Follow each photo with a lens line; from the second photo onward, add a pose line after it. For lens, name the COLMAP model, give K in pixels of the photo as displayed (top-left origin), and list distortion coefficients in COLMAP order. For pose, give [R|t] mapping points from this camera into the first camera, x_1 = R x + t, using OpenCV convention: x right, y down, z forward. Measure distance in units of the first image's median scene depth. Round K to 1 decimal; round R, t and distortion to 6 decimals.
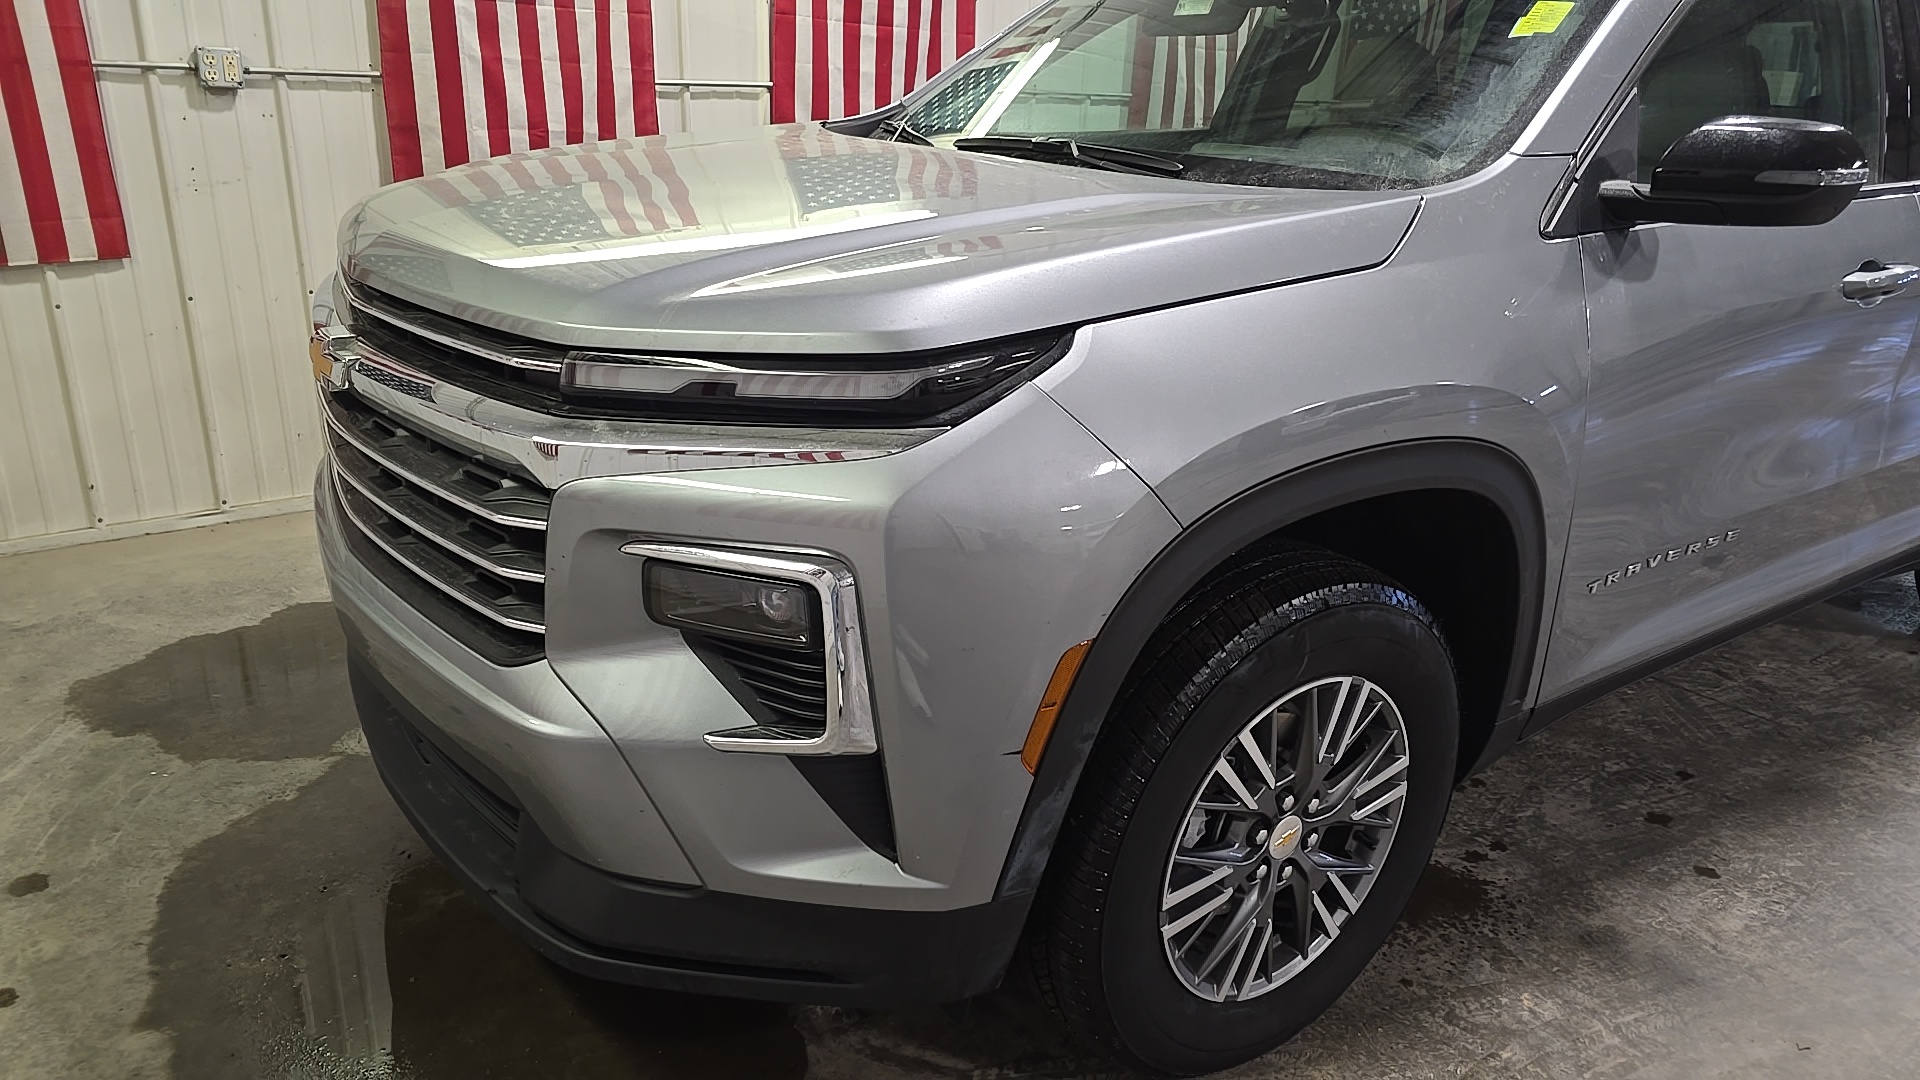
lens RADIAL K [[1315.2, 0, 960.0], [0, 1315.2, 540.0], [0, 0, 1]] dist [0.059675, -0.045865]
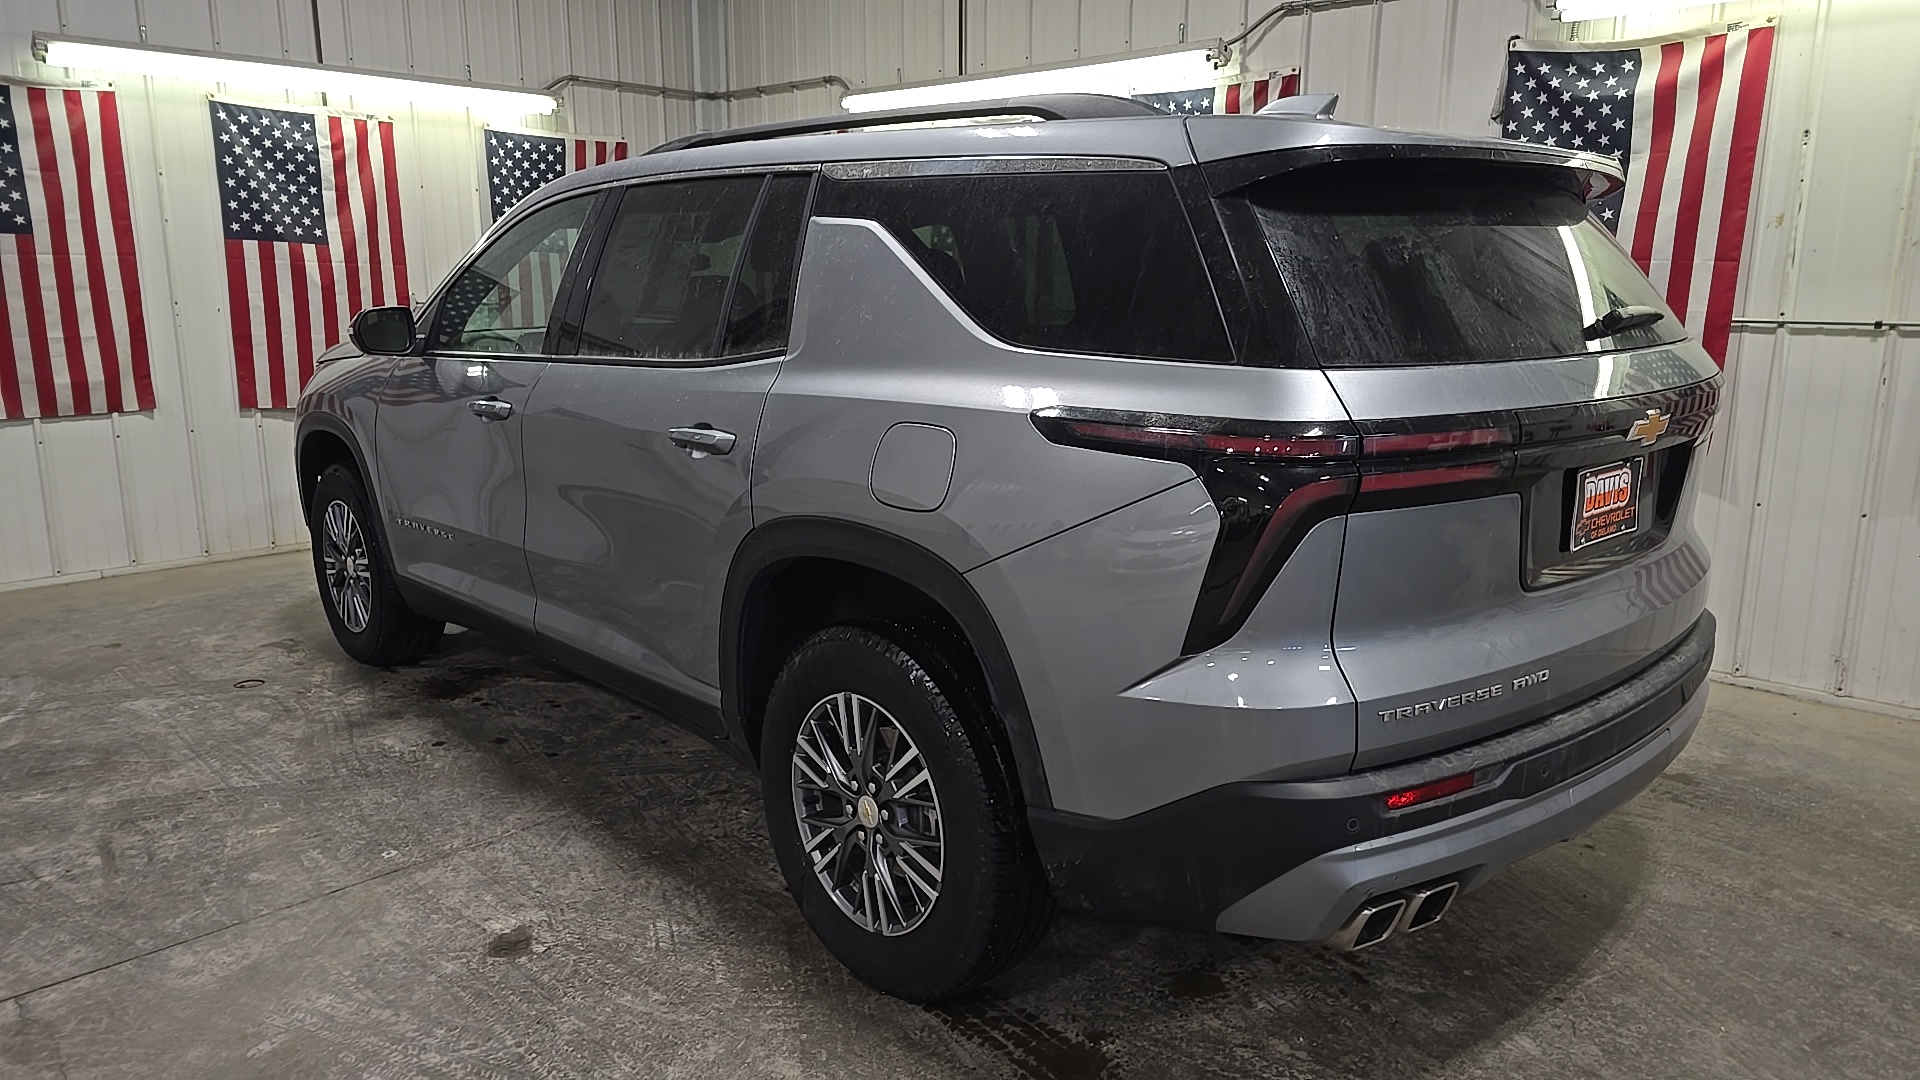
lens RADIAL K [[1291.8, 0, 960.0], [0, 1291.8, 540.0], [0, 0, 1]] dist [0.056685, -0.043961]
pose [[0.122924, 0.160459, -0.979358, 2.737117], [-0.333513, 0.936127, 0.111515, -0.484346], [0.934697, 0.312921, 0.168588, 1.567116]]
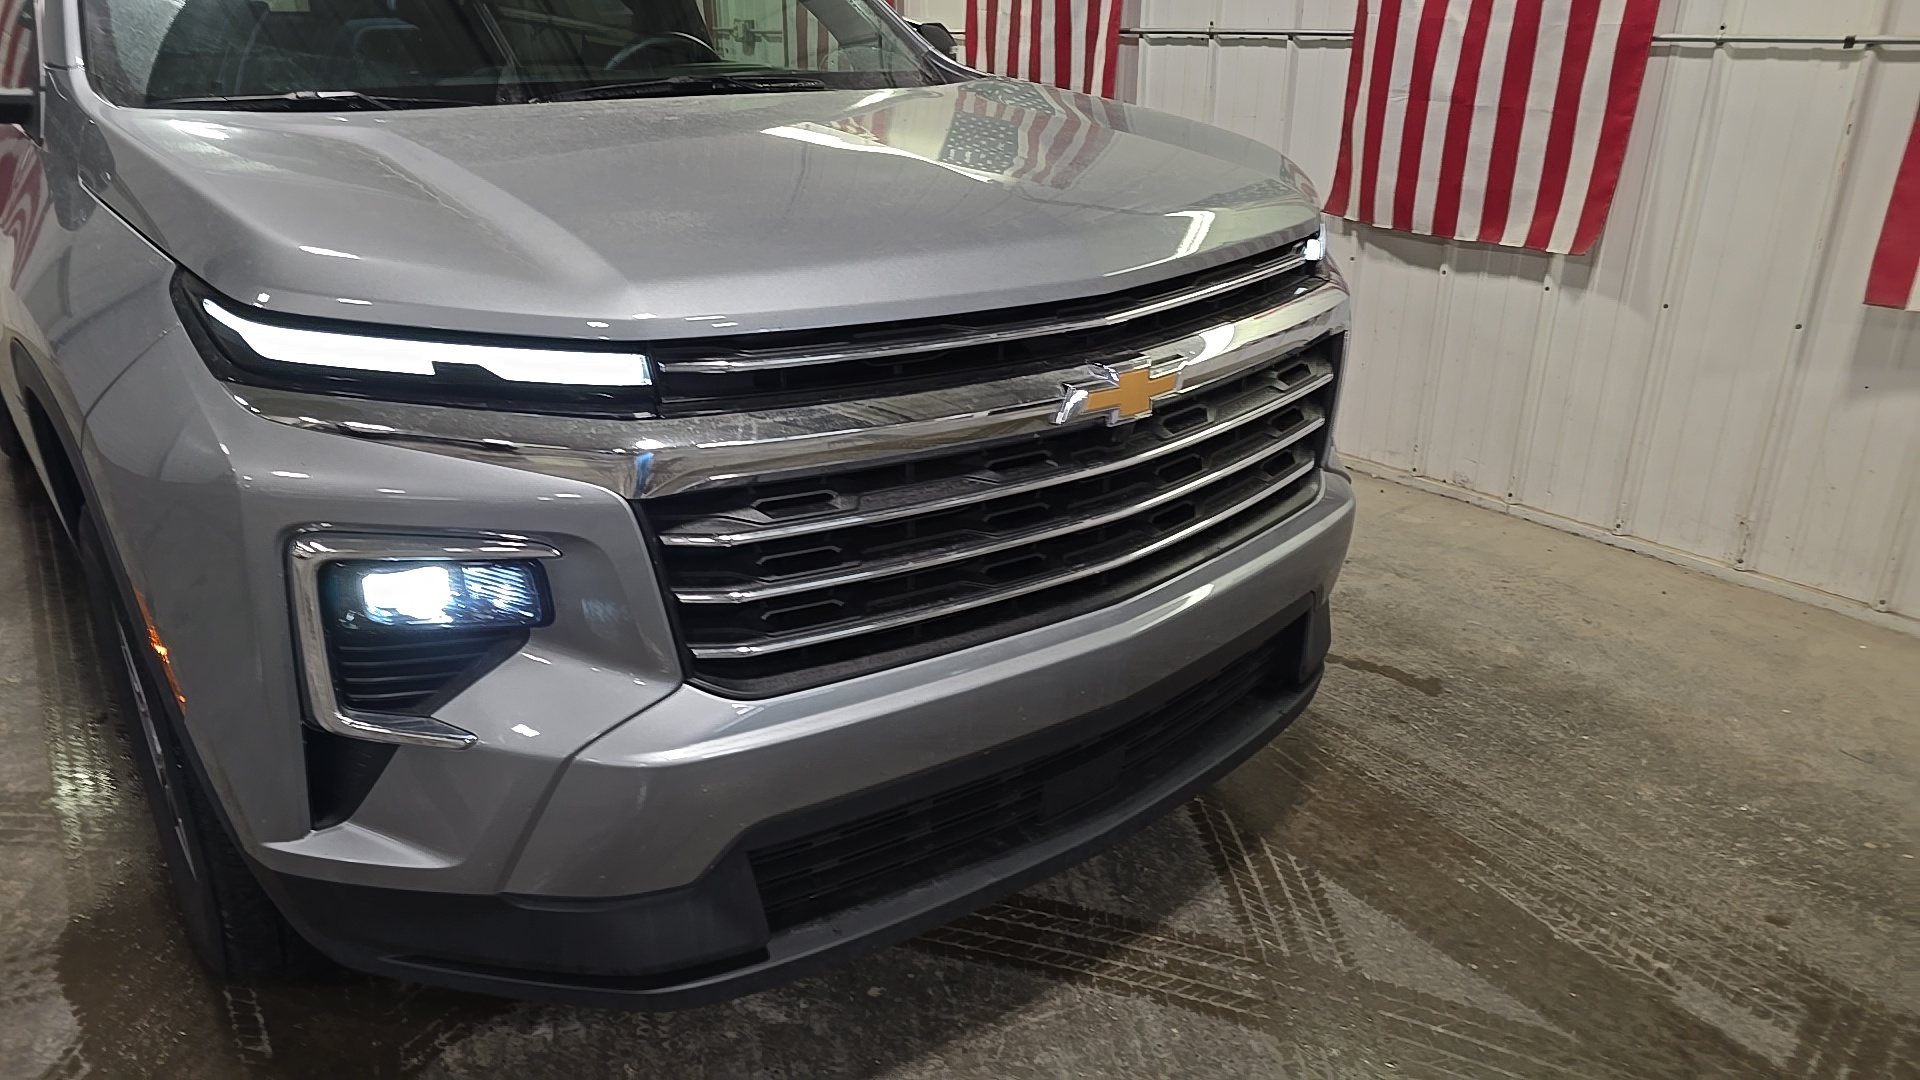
lens RADIAL K [[1291.8, 0, 960.0], [0, 1291.8, 540.0], [0, 0, 1]] dist [0.056685, -0.043961]
pose [[0.001104, 0.338601, -0.940929, 2.311935], [-0.337131, 0.885972, 0.318429, -0.720658], [0.941457, 0.316865, 0.115131, 2.311442]]
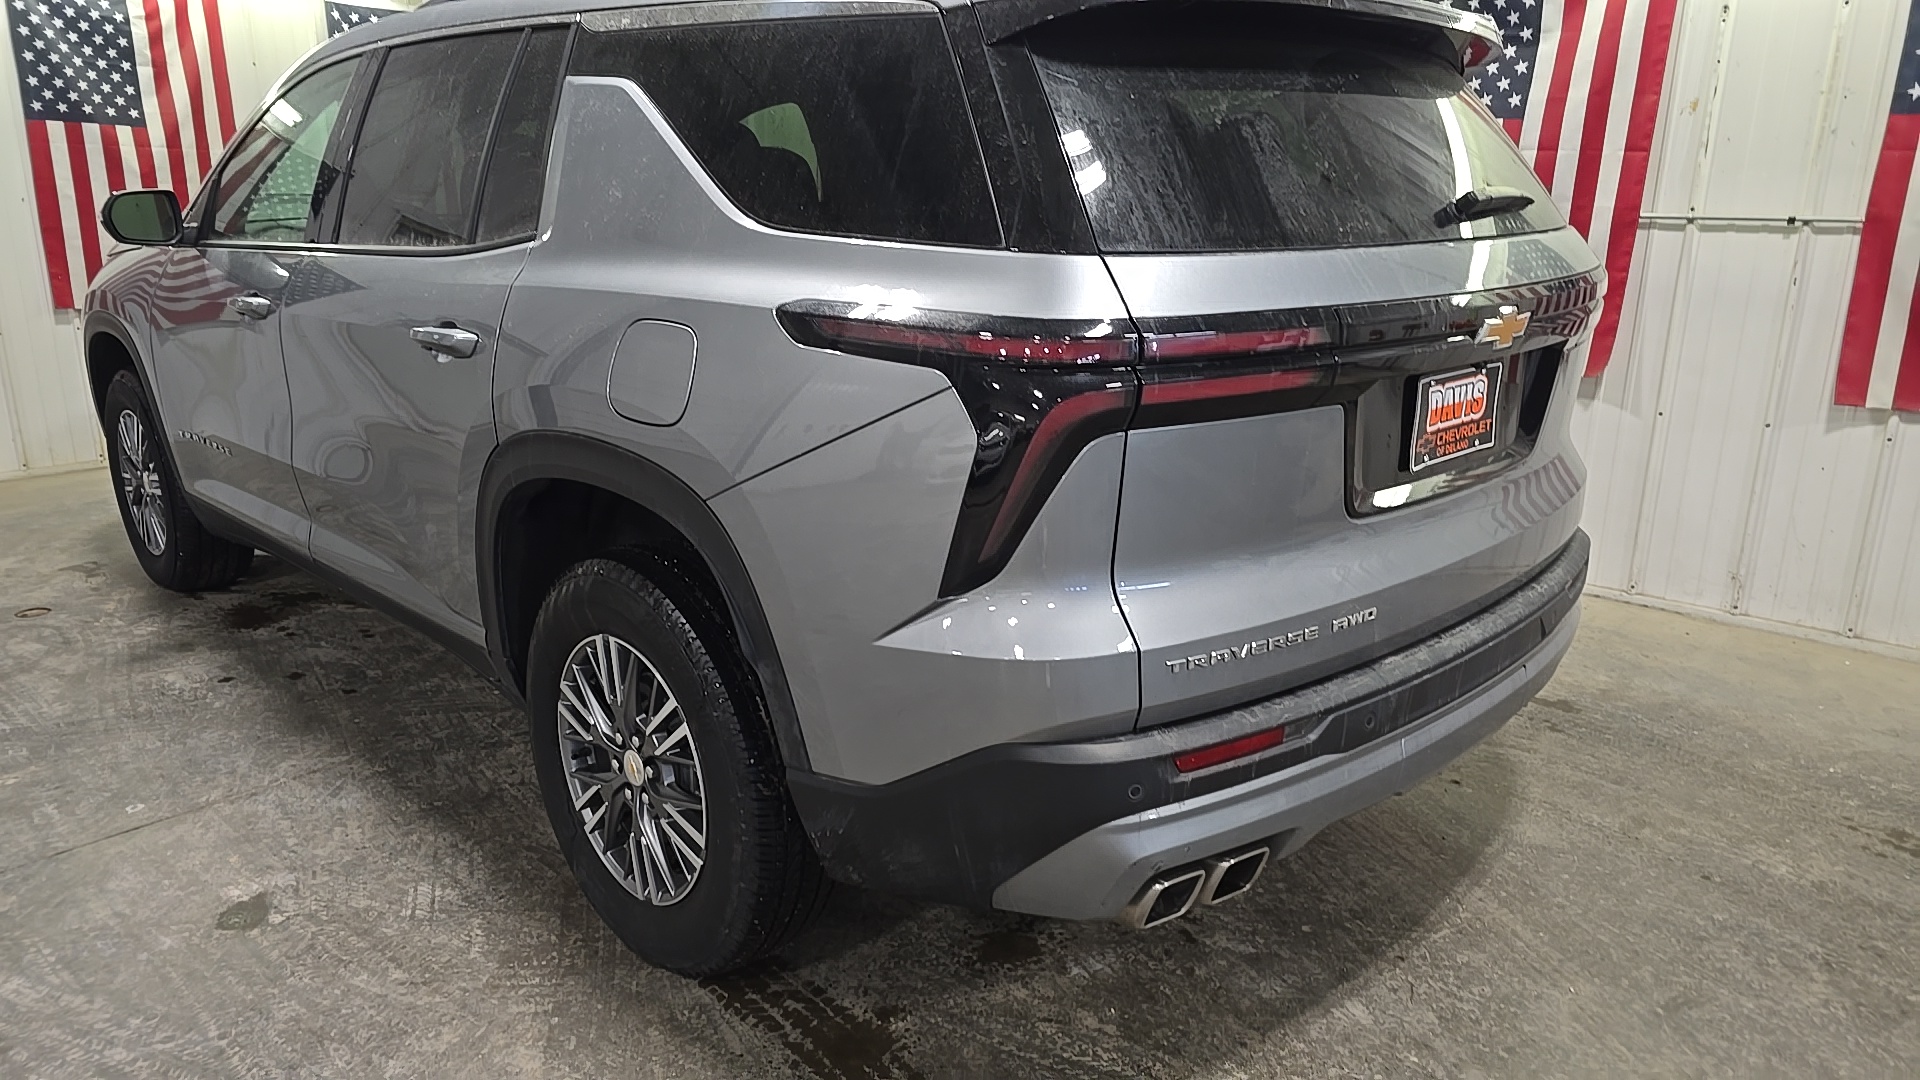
lens RADIAL K [[1288.8, 0, 955.1], [0, 1288.8, 541.5], [0, 0, 1]] dist [0.064065, -0.053431]
pose [[0.157930, 0.229370, -0.960441, 2.594900], [-0.335698, 0.927187, 0.166228, -0.524921], [0.928636, 0.296166, 0.223430, 1.735812]]
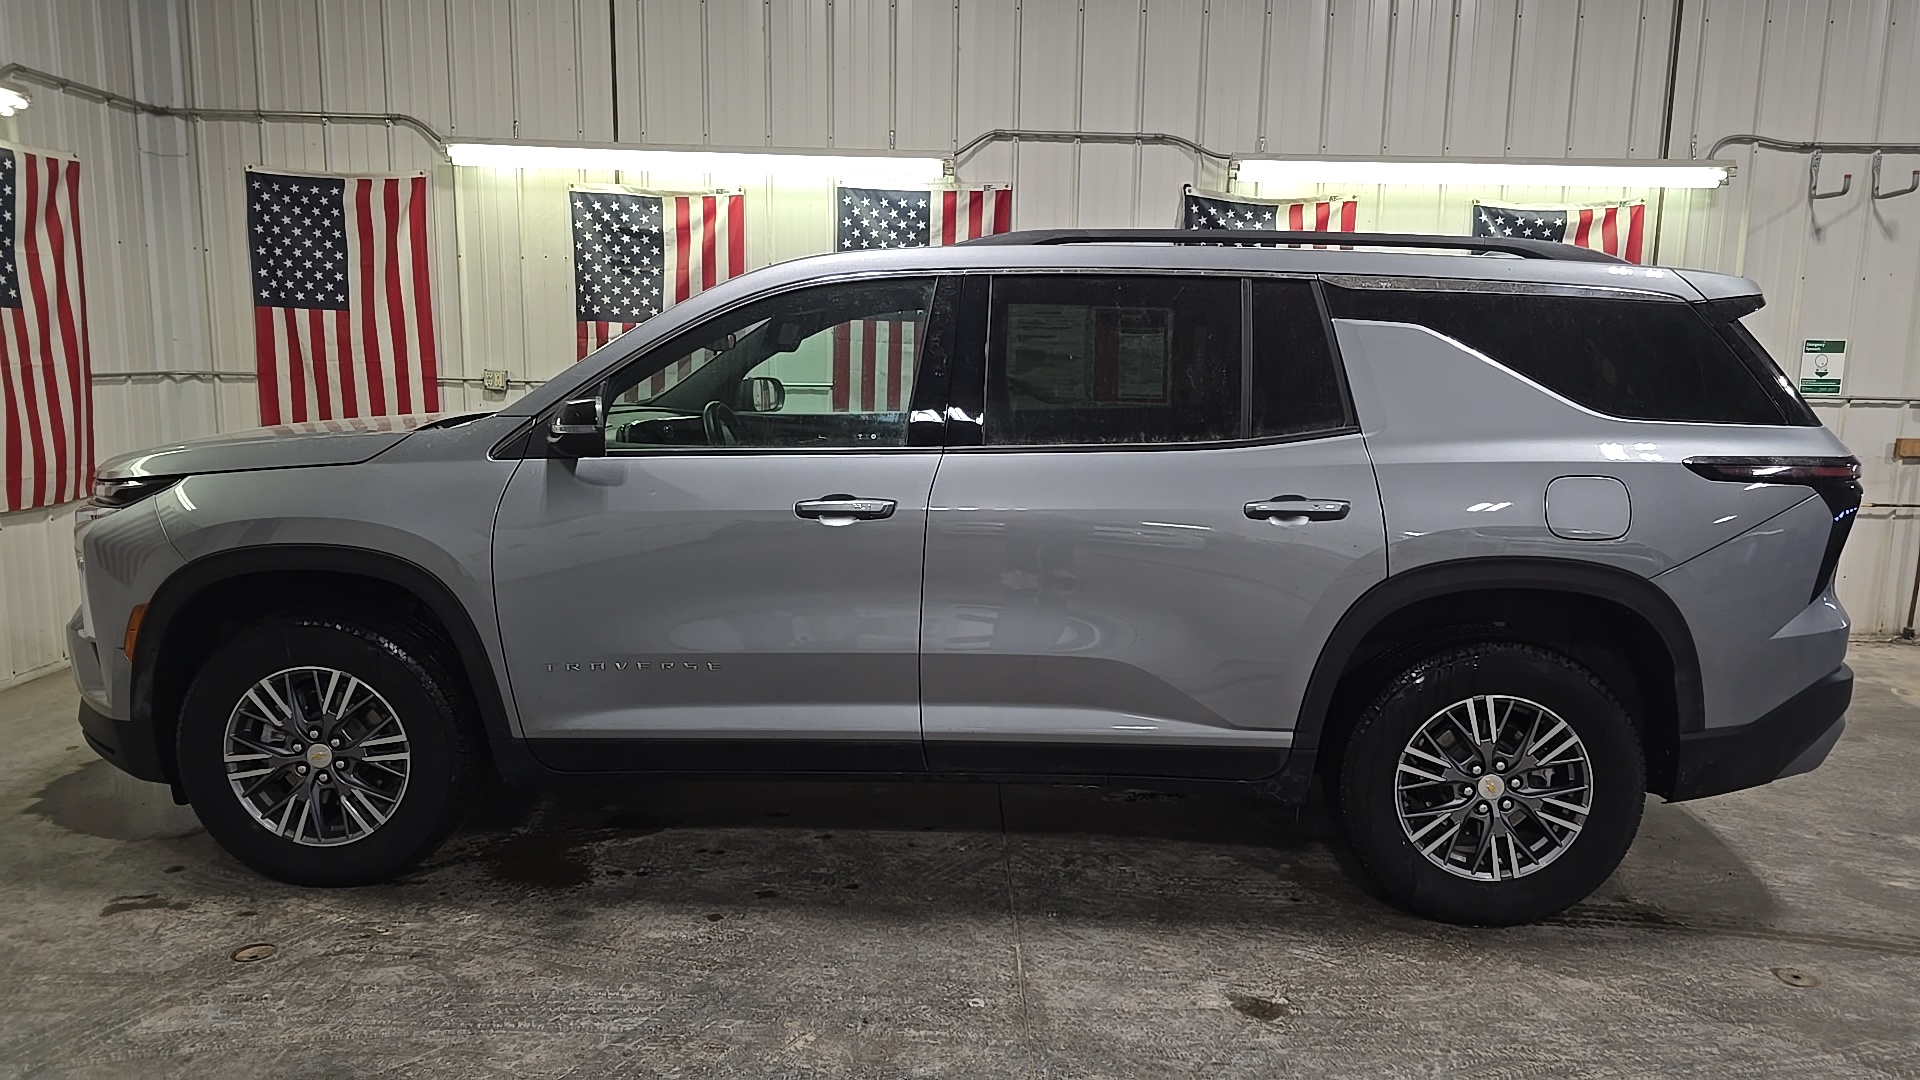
lens RADIAL K [[1291.8, 0, 960.0], [0, 1291.8, 540.0], [0, 0, 1]] dist [0.056685, -0.043961]
pose [[0.789746, 0.063856, -0.610101, 1.948914], [-0.193155, 0.969862, -0.148520, 0.024219], [0.582230, 0.235137, 0.778279, 0.005834]]
